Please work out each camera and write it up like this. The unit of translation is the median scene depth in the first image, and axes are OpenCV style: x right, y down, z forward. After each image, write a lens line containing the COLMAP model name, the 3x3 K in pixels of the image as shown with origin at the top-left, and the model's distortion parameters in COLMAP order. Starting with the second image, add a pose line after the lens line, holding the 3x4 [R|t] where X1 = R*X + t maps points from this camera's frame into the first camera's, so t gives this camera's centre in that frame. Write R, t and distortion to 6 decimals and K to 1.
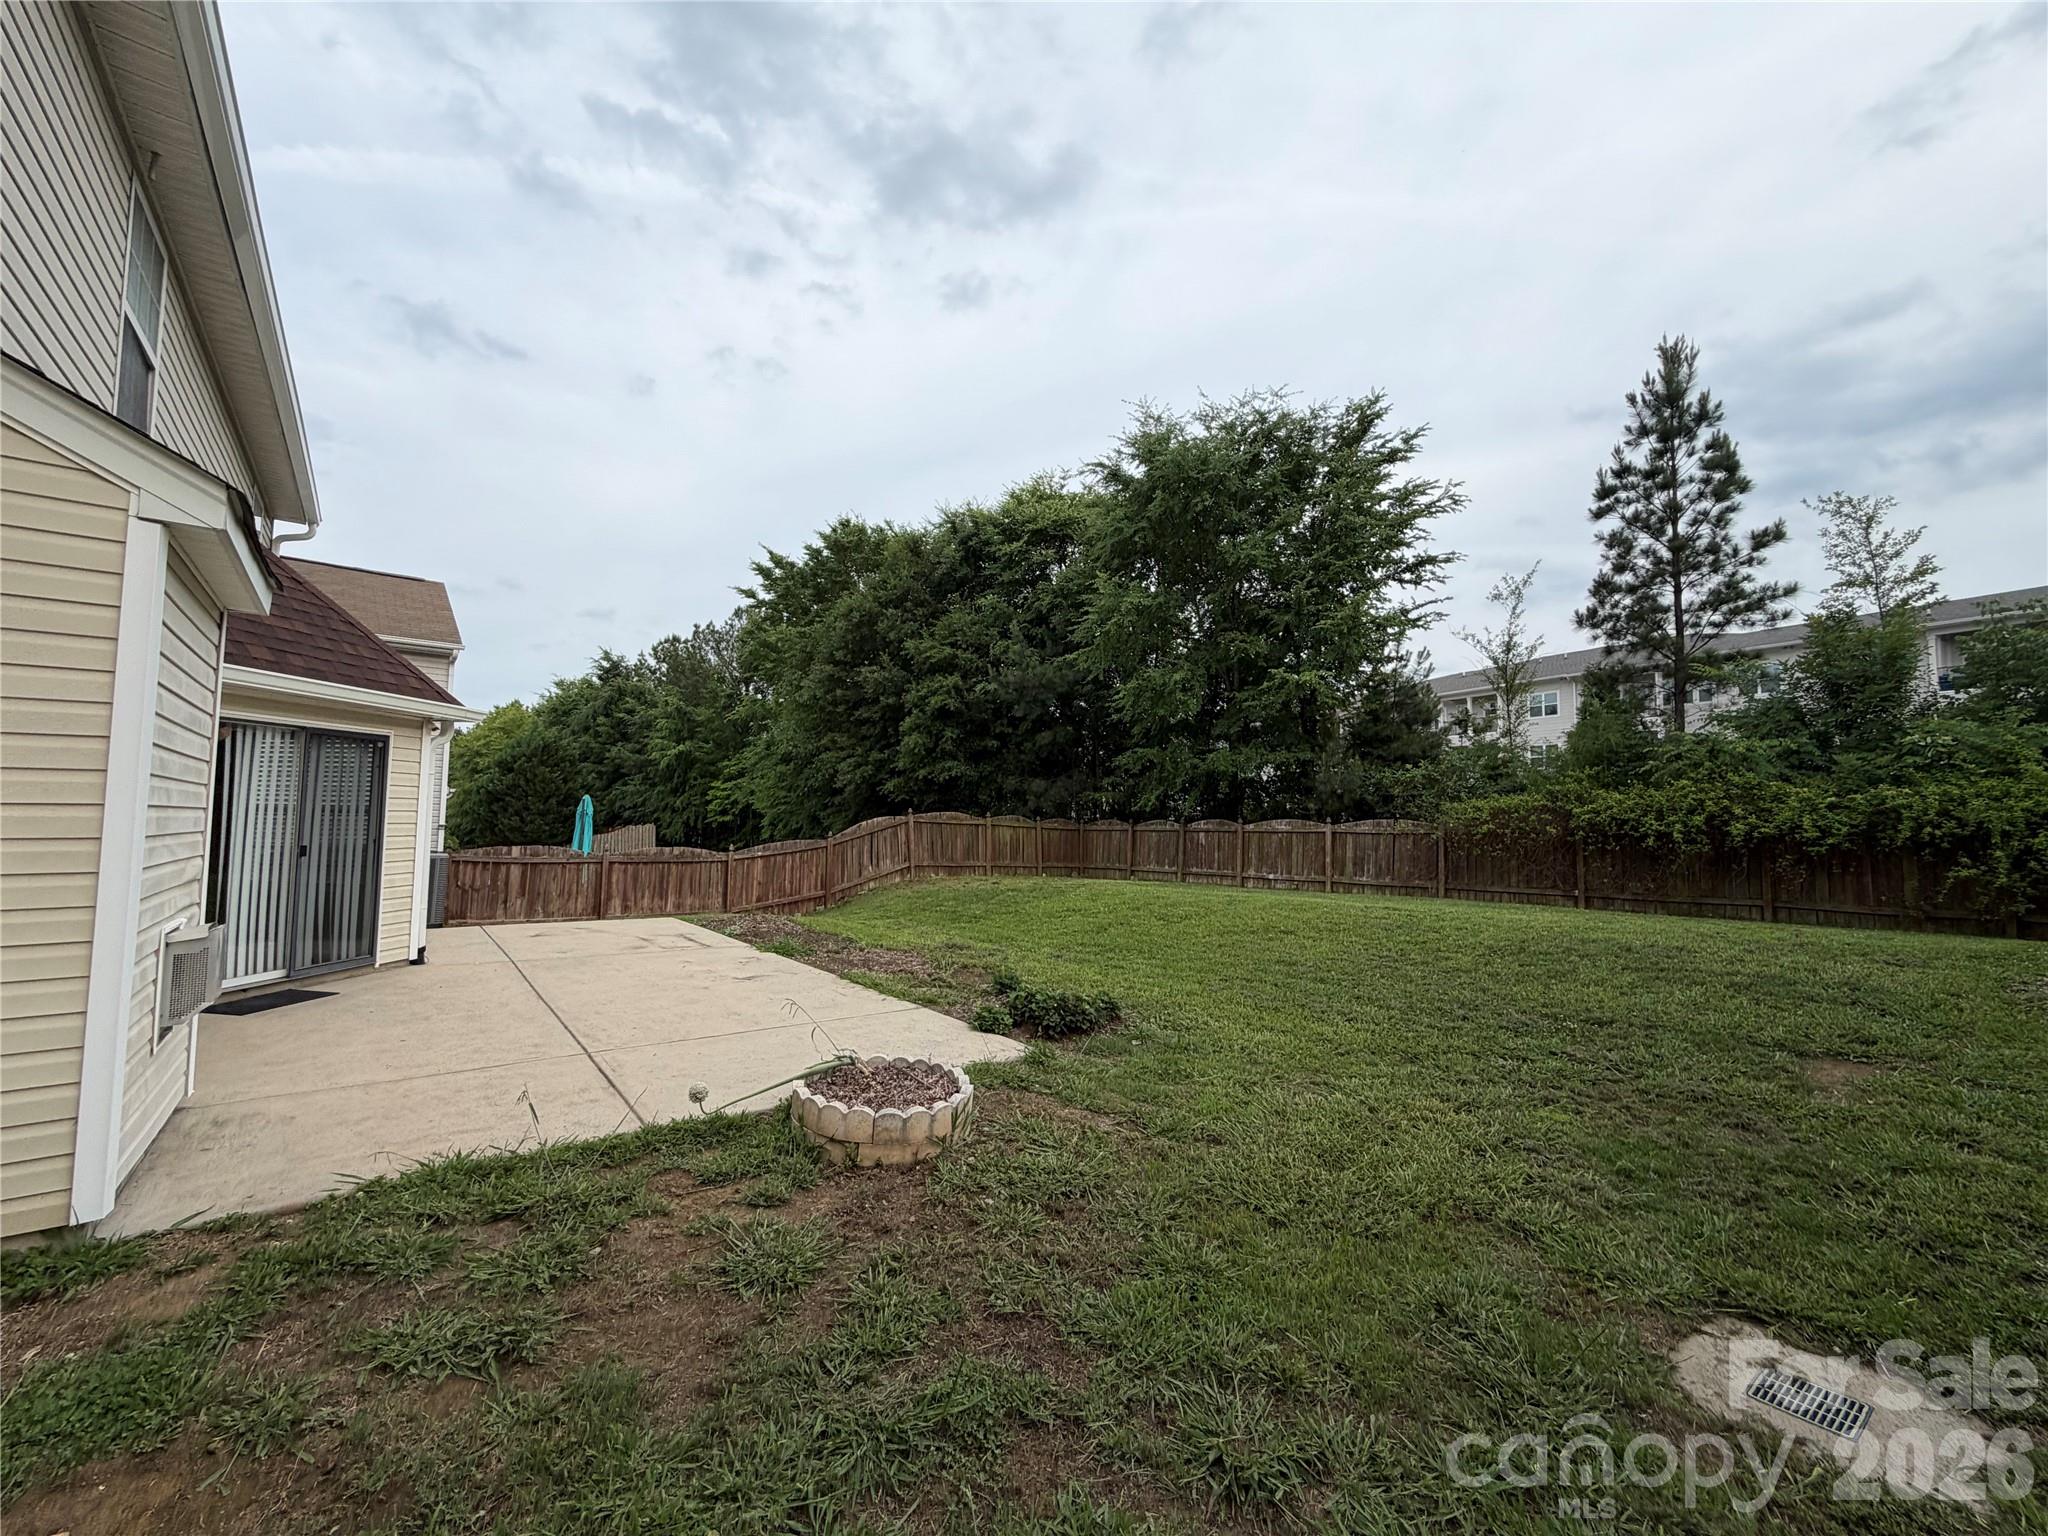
lens RADIAL K [[820.7, 0, 1013.8], [0, 820.7, 770.4], [0, 0, 1]] dist [0.001815, 0.000089]
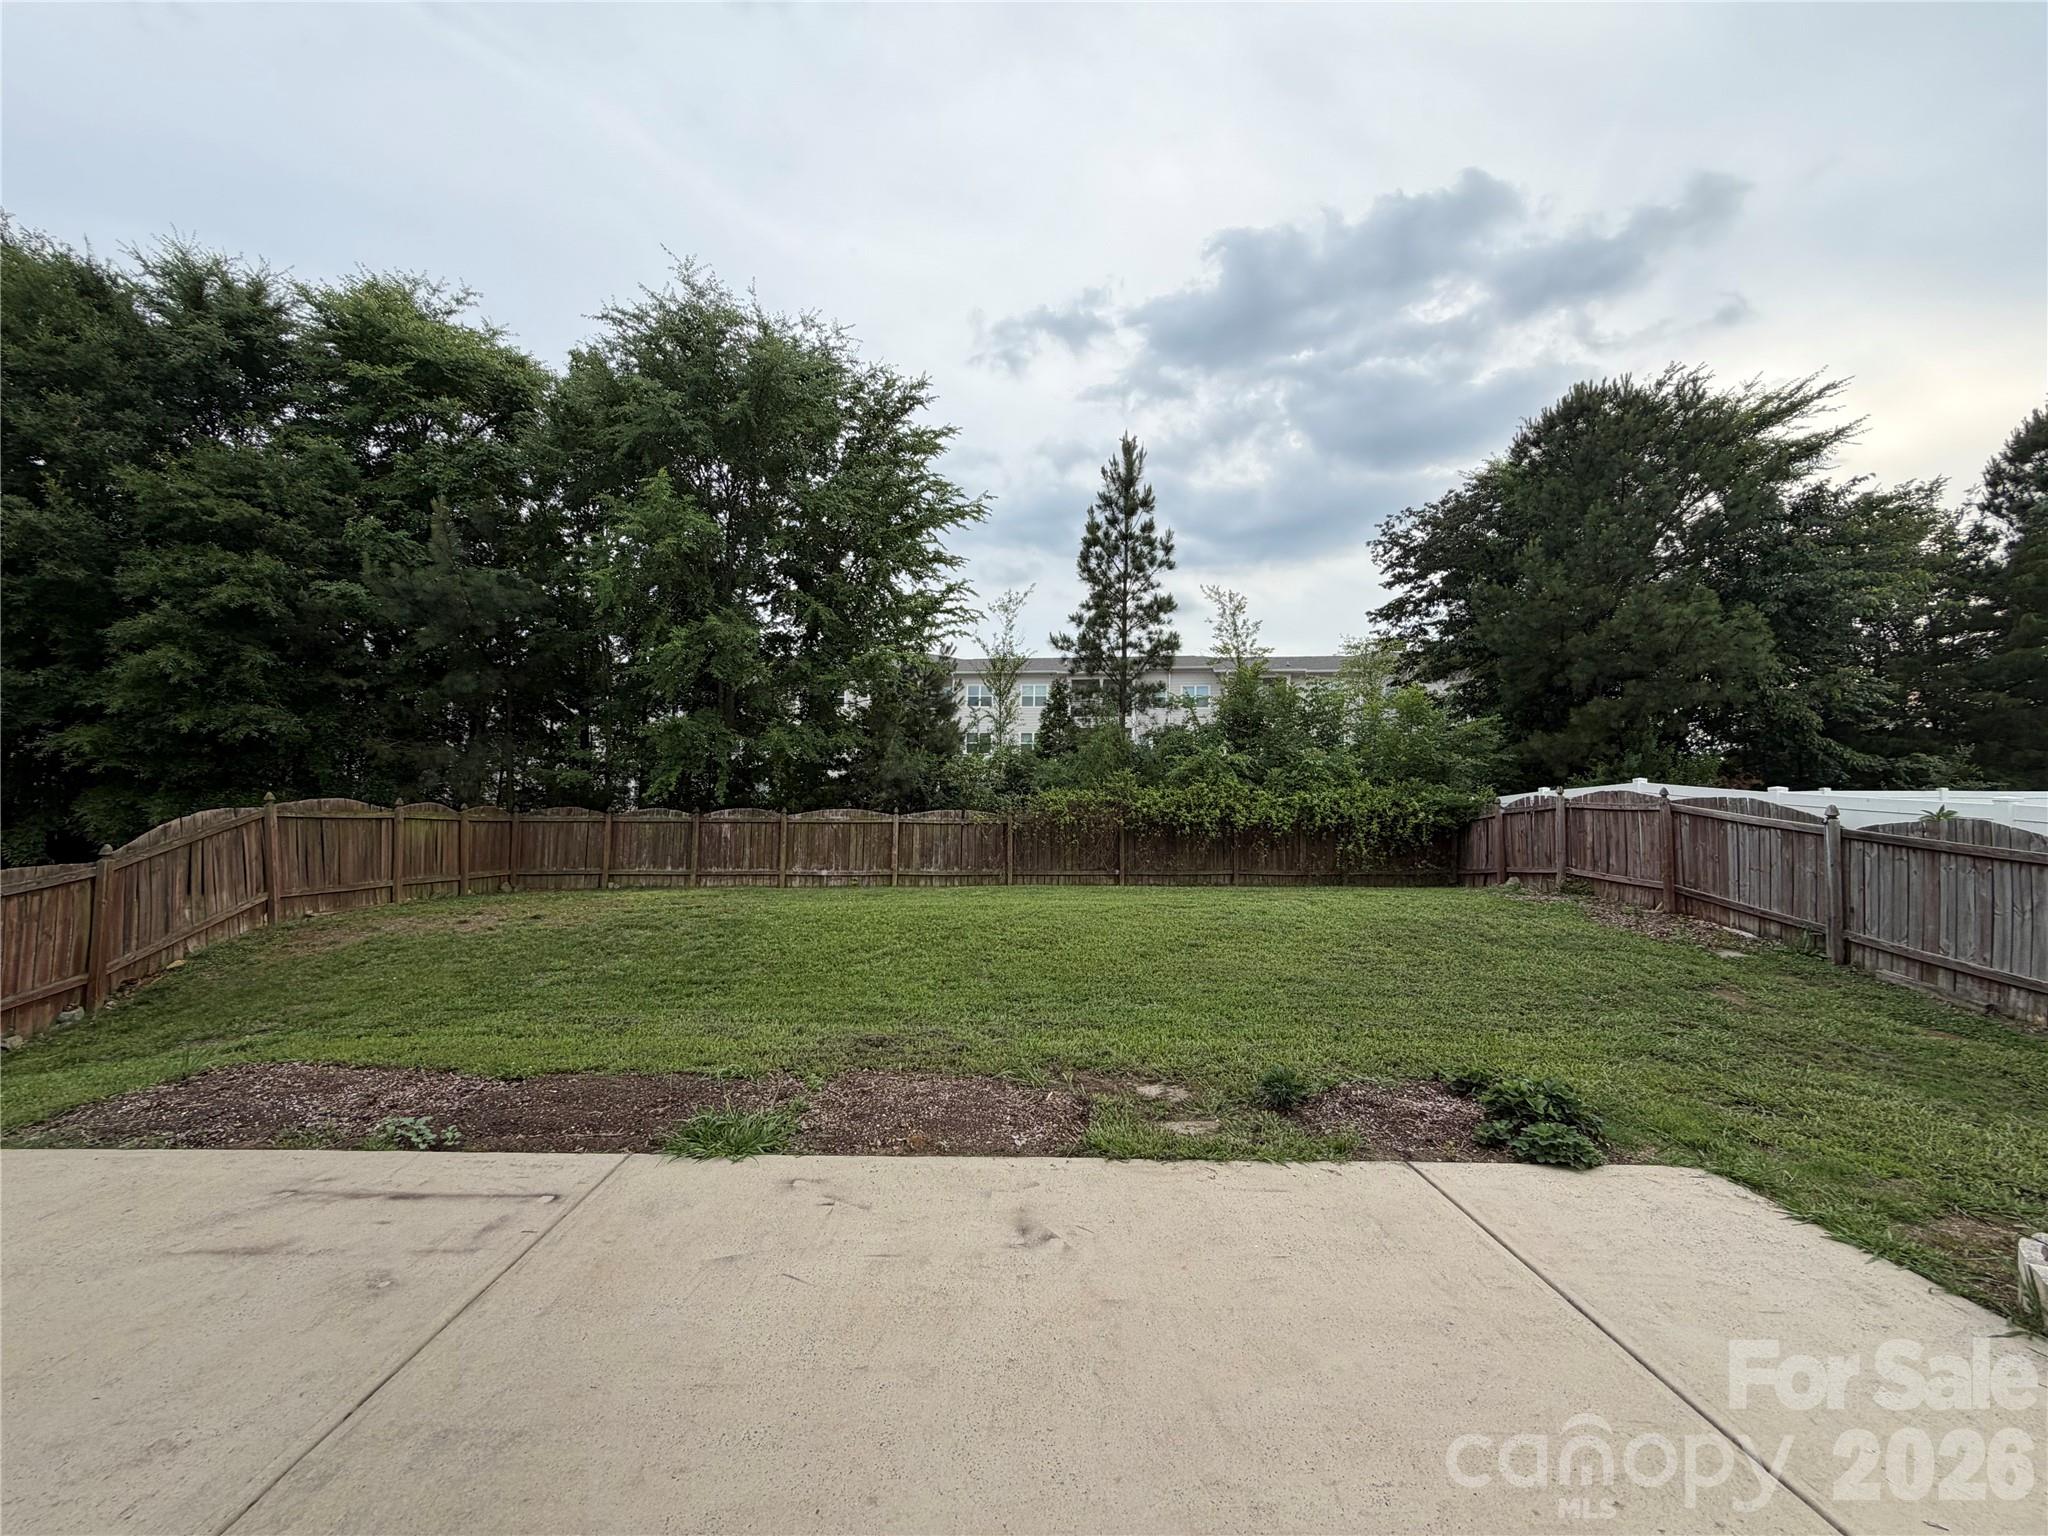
lens RADIAL K [[820.7, 0, 1020.6], [0, 820.7, 763.4], [0, 0, 1]] dist [0.001815, 0.000089]
pose [[0.601395, 0.036534, 0.798116, -0.270118], [-0.056630, 0.998391, -0.003029, 0.001132], [-0.796942, -0.043376, 0.602496, 0.294348]]
